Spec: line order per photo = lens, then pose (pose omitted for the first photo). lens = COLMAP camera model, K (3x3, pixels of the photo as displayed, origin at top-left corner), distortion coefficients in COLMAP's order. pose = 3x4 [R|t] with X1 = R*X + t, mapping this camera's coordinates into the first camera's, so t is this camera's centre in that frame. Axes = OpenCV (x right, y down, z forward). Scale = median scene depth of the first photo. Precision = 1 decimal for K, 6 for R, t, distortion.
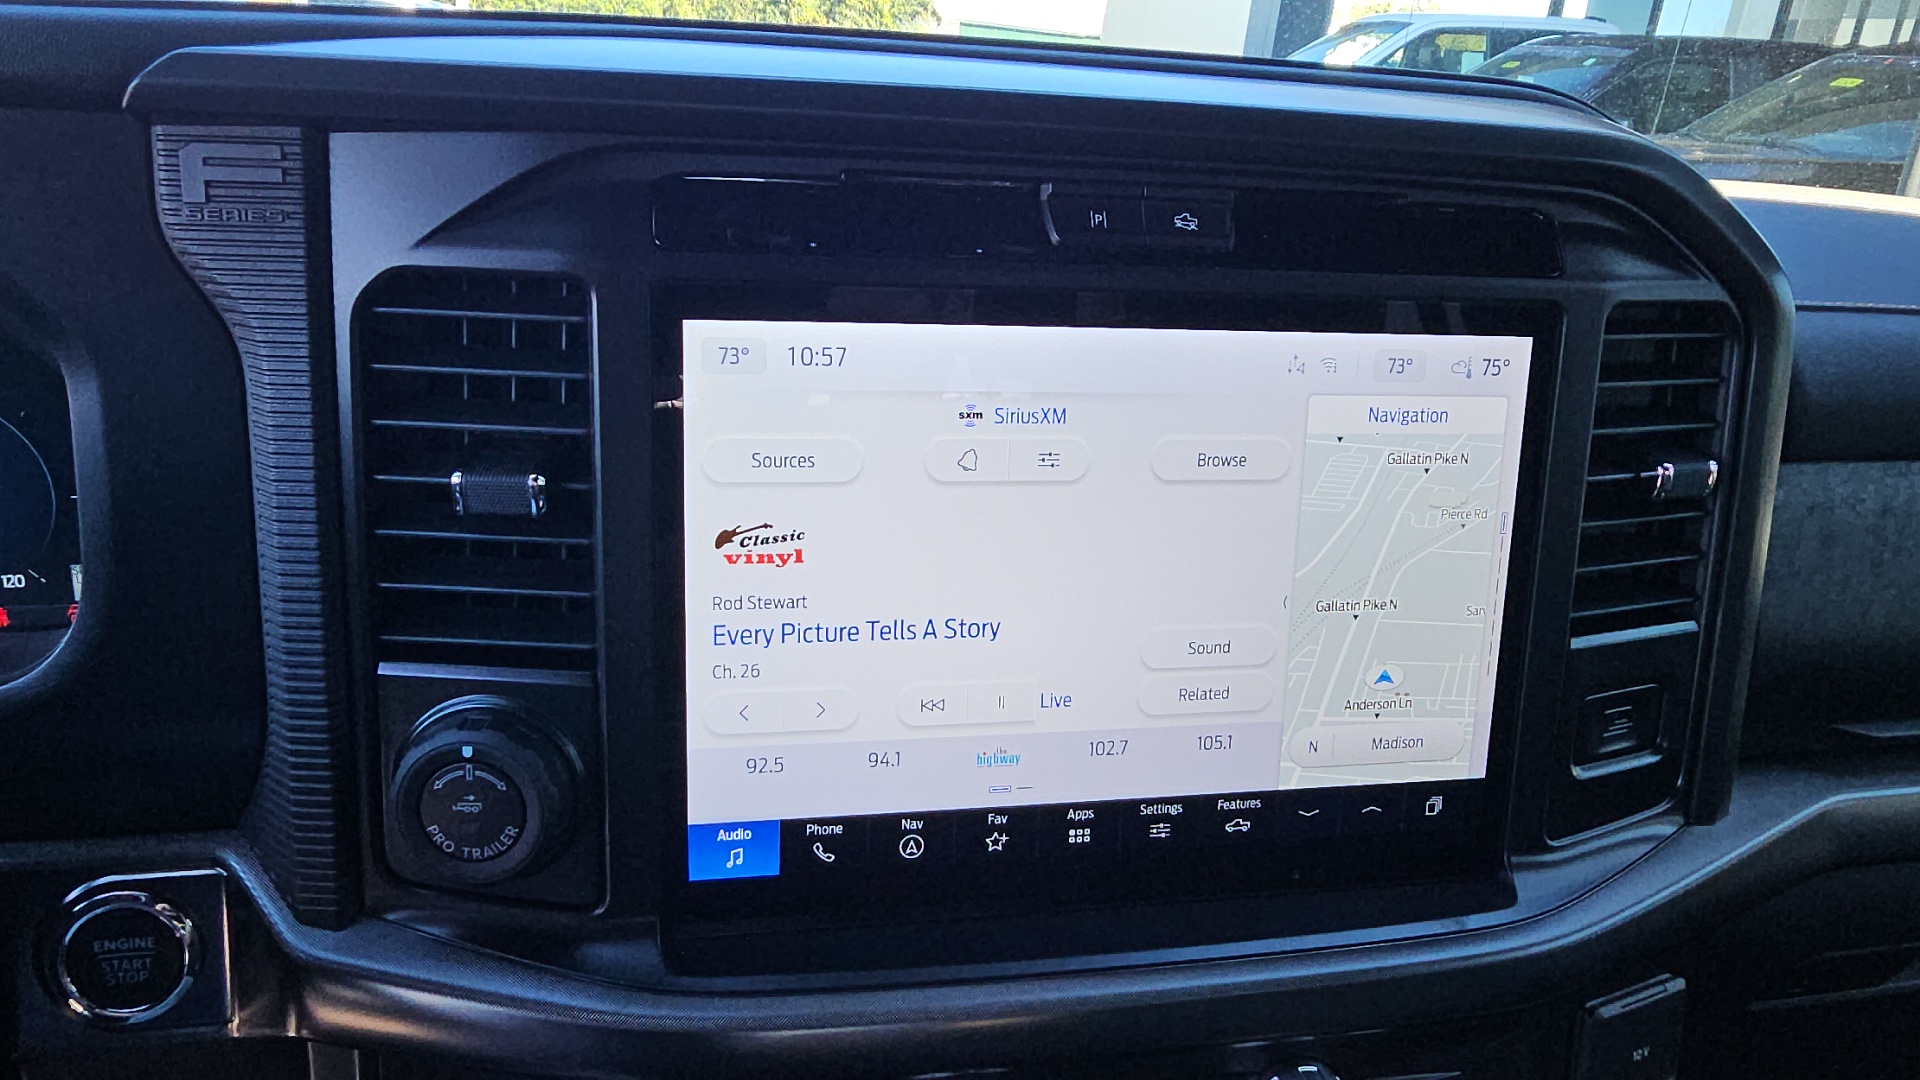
lens RADIAL K [[1390.8, 0, 957.9], [0, 1390.8, 540.0], [0, 0, 1]] dist [-0.007007, 0.008539]
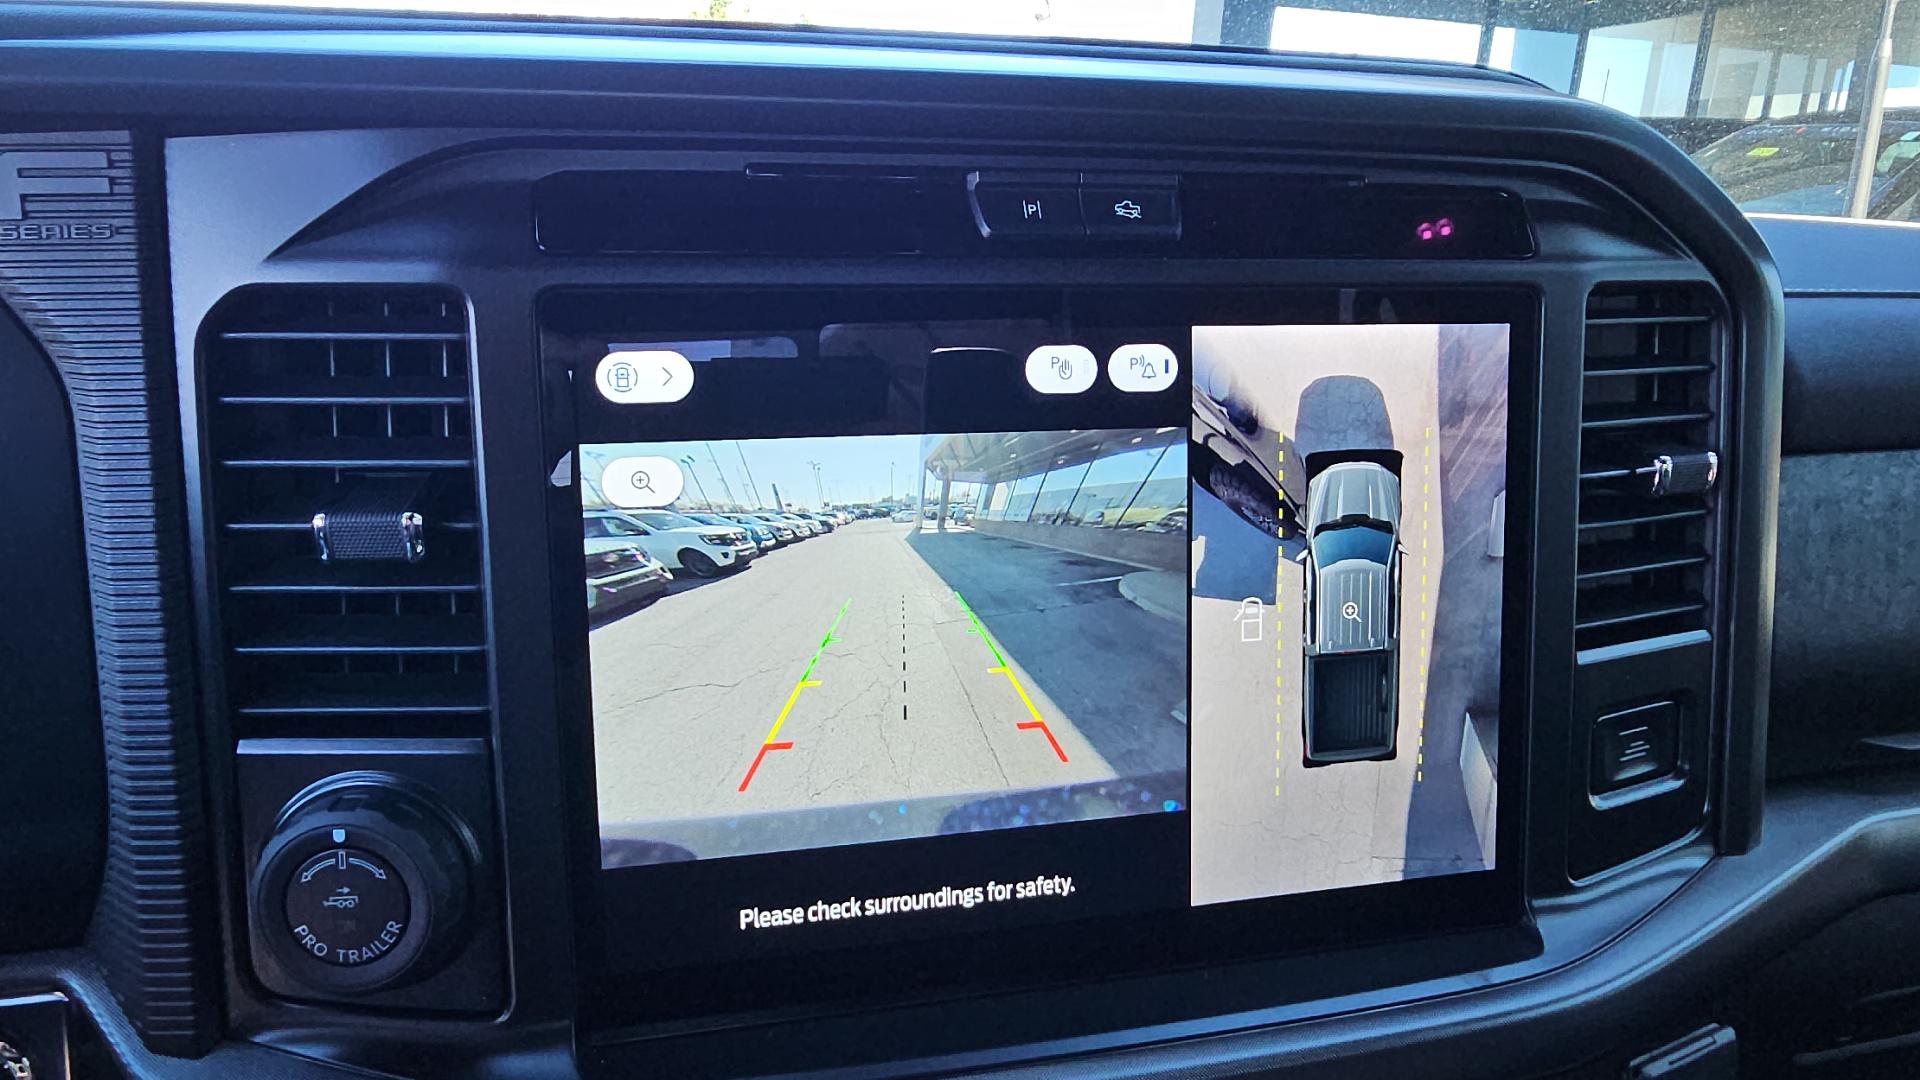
lens RADIAL K [[1390.8, 0, 958.7], [0, 1390.8, 525.9], [0, 0, 1]] dist [-0.007007, 0.008539]
pose [[0.998427, -0.049878, 0.025618, 0.018298], [0.051803, 0.995370, -0.080964, 0.045607], [-0.021461, 0.082164, 0.996388, 0.102950]]
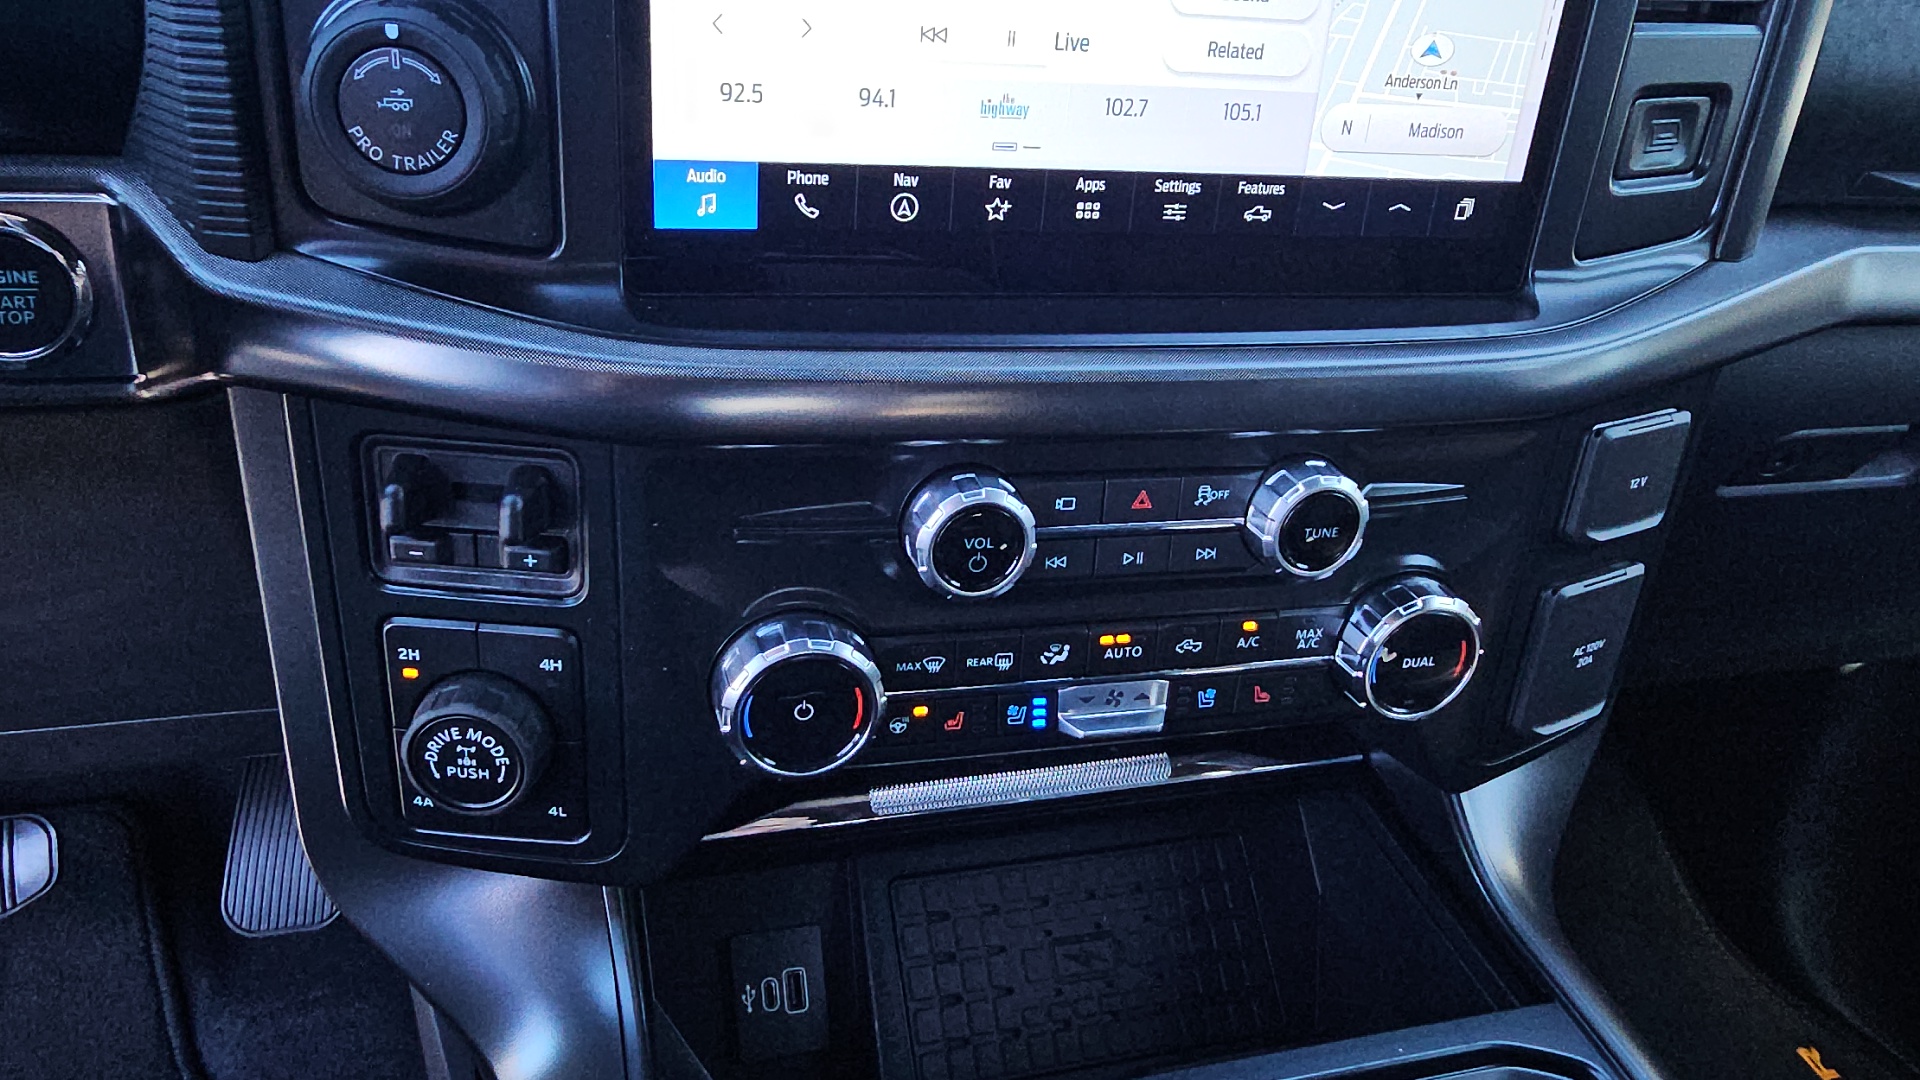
lens RADIAL K [[1390.8, 0, 963.6], [0, 1390.8, 526.6], [0, 0, 1]] dist [-0.007007, 0.008539]
pose [[0.997826, 0.018931, 0.063119, -0.048881], [-0.033069, 0.972359, 0.231137, 0.216857], [-0.056999, -0.232721, 0.970872, 0.082265]]
